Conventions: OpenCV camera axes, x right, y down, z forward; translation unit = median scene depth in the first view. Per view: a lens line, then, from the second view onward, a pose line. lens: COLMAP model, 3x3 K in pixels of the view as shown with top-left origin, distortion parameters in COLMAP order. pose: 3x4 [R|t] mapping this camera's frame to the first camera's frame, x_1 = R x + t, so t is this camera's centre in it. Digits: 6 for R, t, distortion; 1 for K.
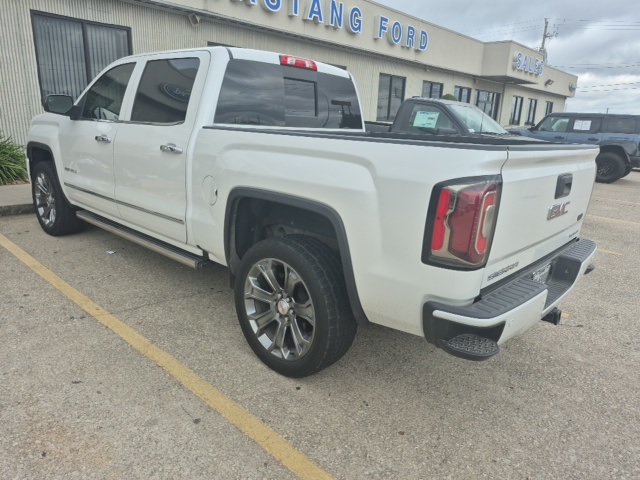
lens RADIAL K [[440.1, 0, 318.3], [0, 440.1, 238.0], [0, 0, 1]] dist [0.057318, -0.047895]
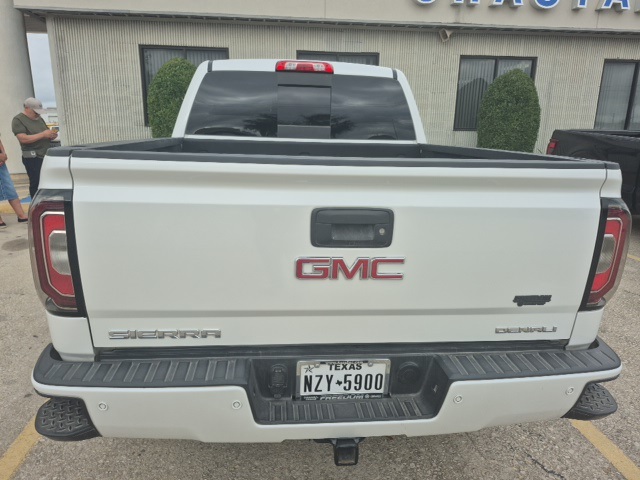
lens RADIAL K [[440.1, 0, 318.3], [0, 440.1, 238.0], [0, 0, 1]] dist [0.057318, -0.047895]
pose [[0.746710, 0.130810, -0.652160, 0.570058], [-0.158657, 0.987198, 0.016353, -0.068305], [0.645950, 0.091259, 0.757905, 0.348386]]
